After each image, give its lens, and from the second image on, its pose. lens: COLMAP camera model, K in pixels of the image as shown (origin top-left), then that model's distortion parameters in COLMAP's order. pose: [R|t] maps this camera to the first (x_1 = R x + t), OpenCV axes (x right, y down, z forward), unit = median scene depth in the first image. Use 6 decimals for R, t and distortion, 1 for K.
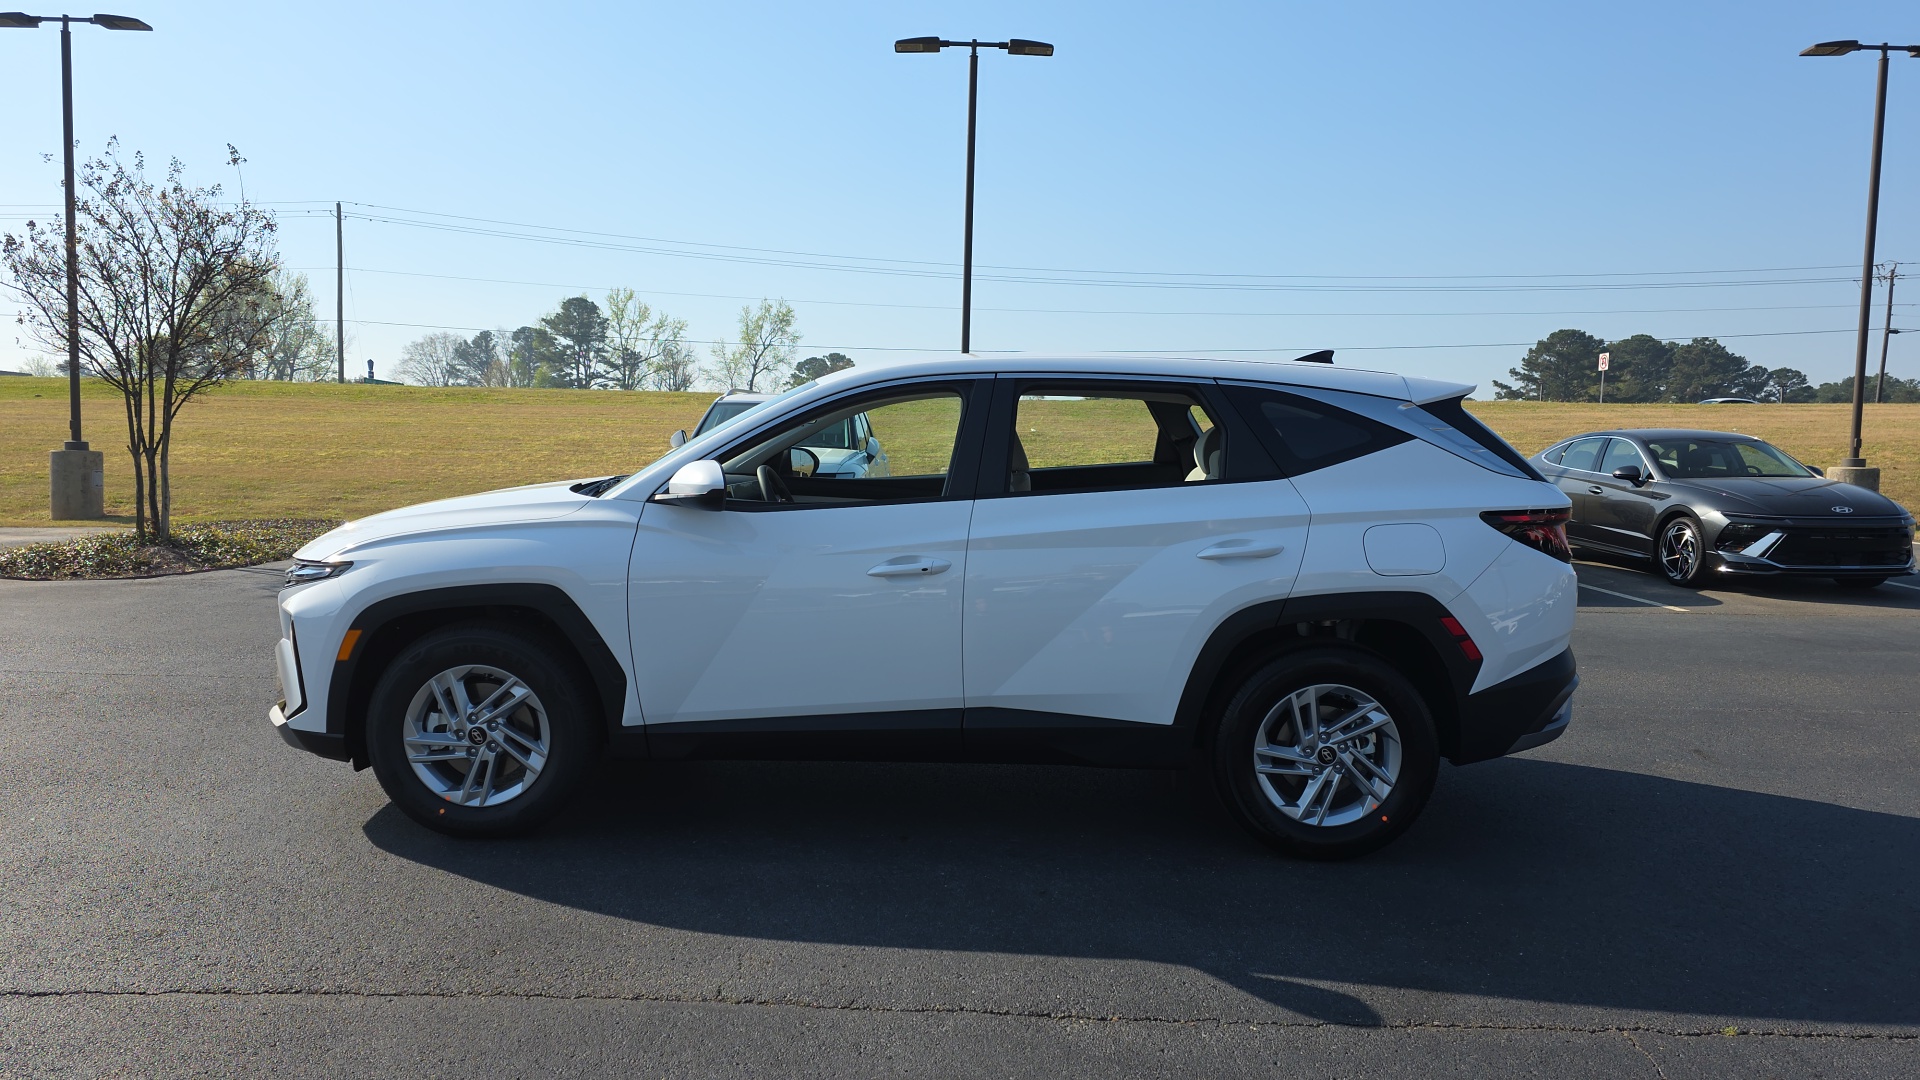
lens RADIAL K [[1286.5, 0, 953.4], [0, 1286.5, 543.6], [0, 0, 1]] dist [0.053297, -0.055214]
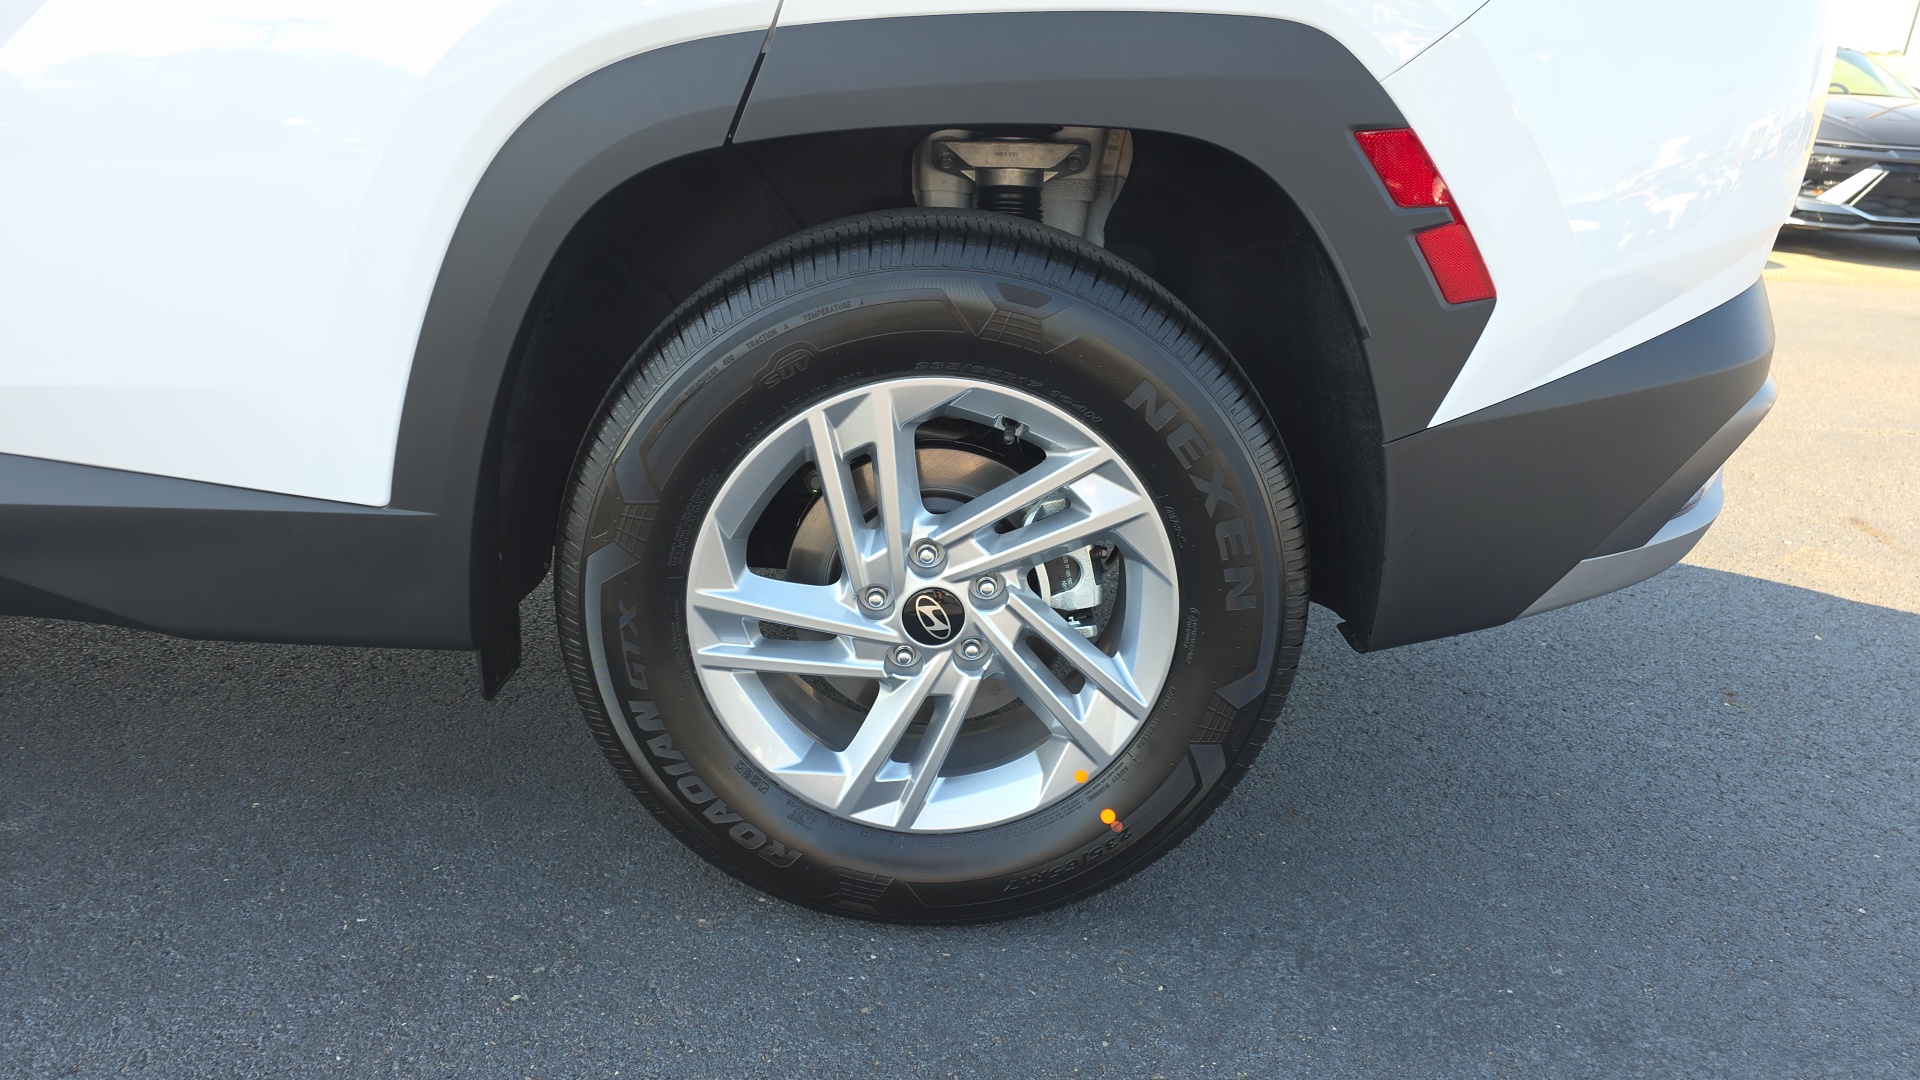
lens RADIAL K [[1286.5, 0, 953.4], [0, 1286.5, 543.6], [0, 0, 1]] dist [0.053297, -0.055214]
pose [[0.999114, 0.024118, 0.034501, 0.281626], [-0.032007, 0.967585, 0.250508, 0.072391], [-0.027341, -0.251390, 0.967500, 0.712753]]
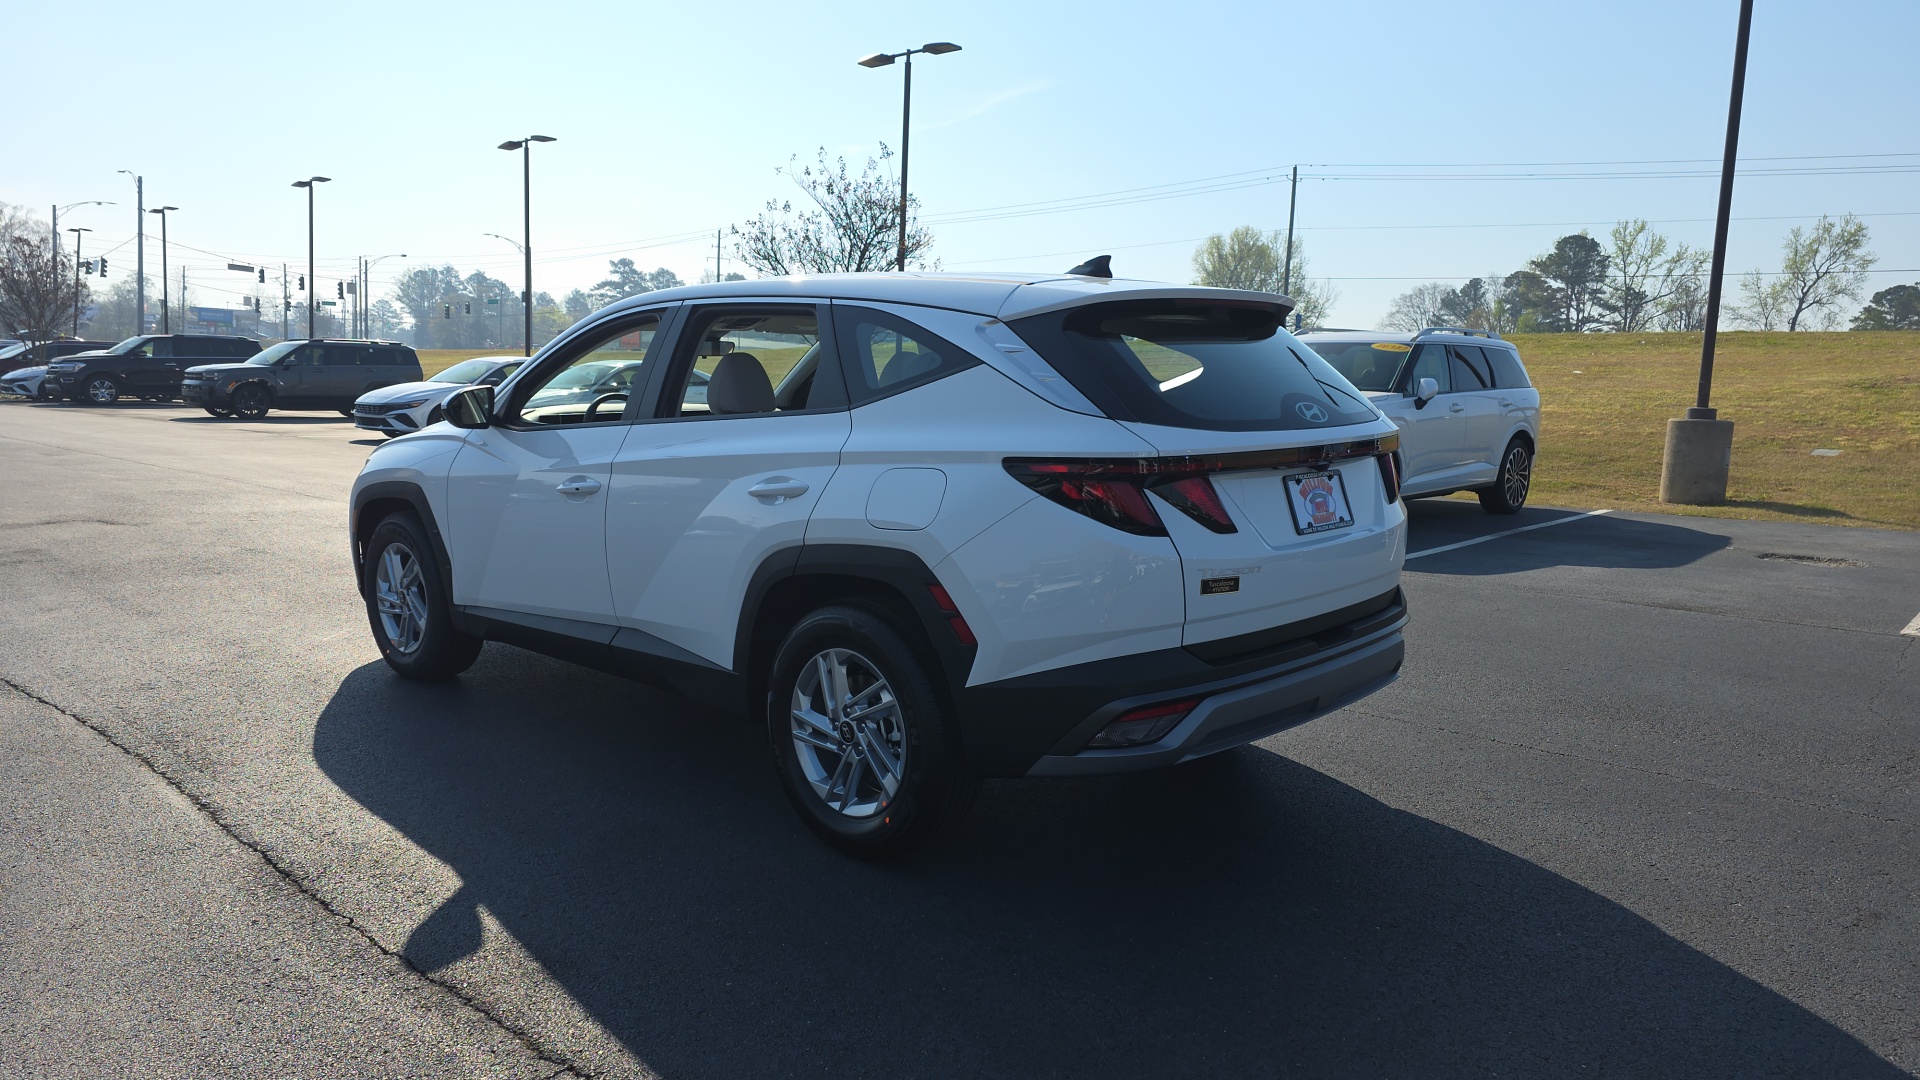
lens RADIAL K [[1270.5, 0, 896.8], [0, 1270.5, 520.2], [0, 0, 1]] dist [0.077829, -0.055335]
pose [[0.722385, 0.073819, -0.687540, 0.882331], [-0.059968, 0.997227, 0.044062, -0.016586], [0.688886, 0.009401, 0.724809, 0.404367]]
